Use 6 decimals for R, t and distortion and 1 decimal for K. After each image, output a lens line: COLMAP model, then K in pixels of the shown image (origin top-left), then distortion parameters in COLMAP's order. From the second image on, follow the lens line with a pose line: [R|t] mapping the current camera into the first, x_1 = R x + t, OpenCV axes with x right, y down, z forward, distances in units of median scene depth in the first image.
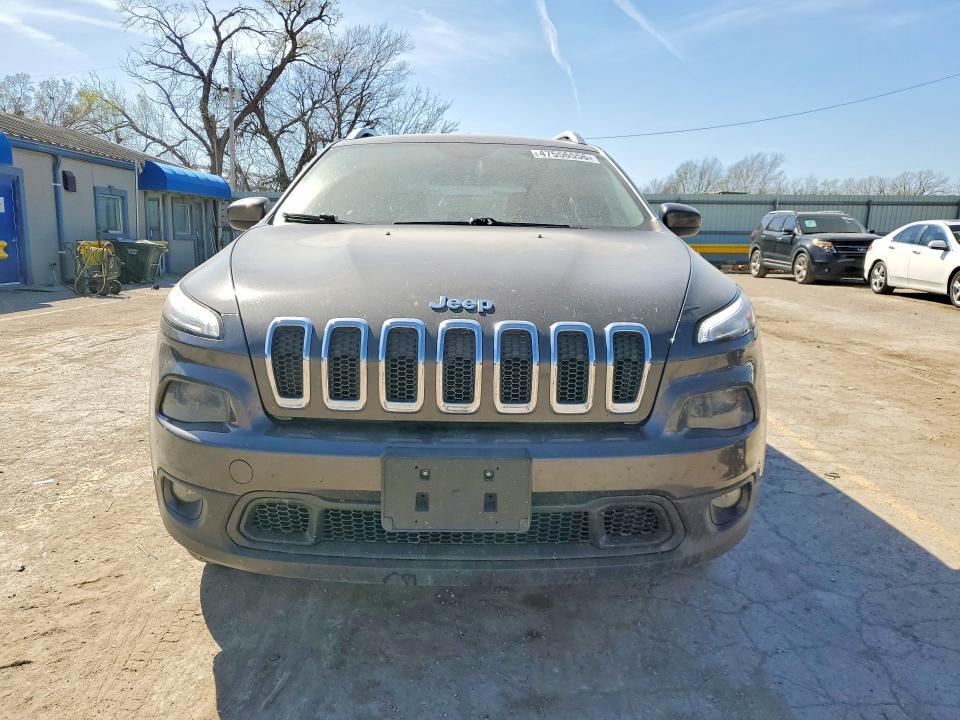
lens RADIAL K [[786.5, 0, 480.0], [0, 786.5, 357.5], [0, 0, 1]] dist [0.025216, 0.016664]
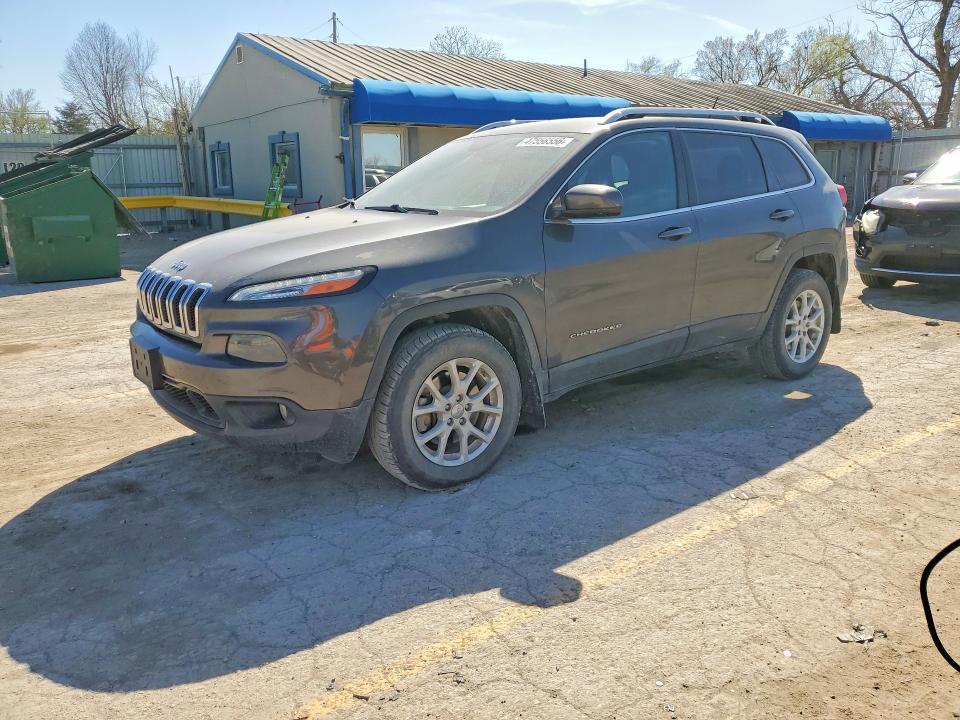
lens RADIAL K [[786.5, 0, 481.1], [0, 786.5, 361.6], [0, 0, 1]] dist [0.025216, 0.016664]
pose [[0.577781, 0.167548, -0.798810, 0.144631], [-0.102282, 0.985851, 0.132799, -0.012539], [0.809758, 0.004975, 0.586743, 0.039453]]
